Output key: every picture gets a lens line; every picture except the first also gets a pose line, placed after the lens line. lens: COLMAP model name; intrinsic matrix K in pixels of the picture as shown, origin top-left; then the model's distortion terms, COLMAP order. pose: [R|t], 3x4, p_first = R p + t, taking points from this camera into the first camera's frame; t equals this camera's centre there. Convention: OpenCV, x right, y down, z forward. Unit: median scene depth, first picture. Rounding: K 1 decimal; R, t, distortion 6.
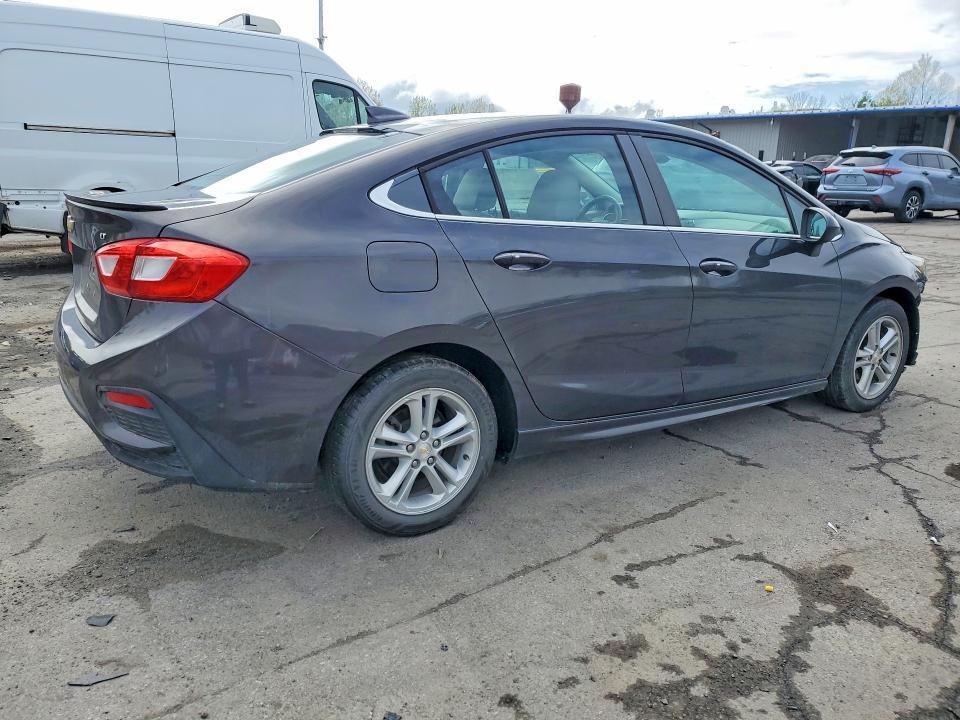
lens RADIAL K [[755.7, 0, 480.0], [0, 755.7, 360.0], [0, 0, 1]] dist [0.027894, -0.005279]
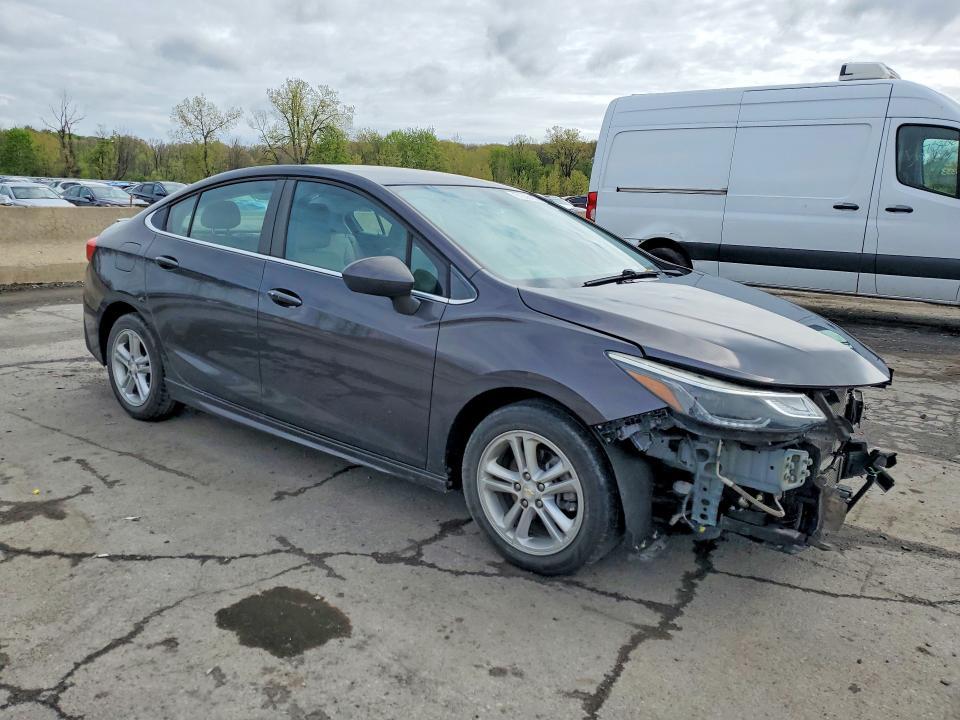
lens RADIAL K [[792.4, 0, 480.0], [0, 792.4, 360.0], [0, 0, 1]] dist [0.038660, 0.002095]
pose [[0.280171, 0.176243, -0.943632, 1.799336], [-0.260929, 0.959973, 0.101824, -0.276734], [0.923808, 0.217693, 0.314944, 1.124088]]
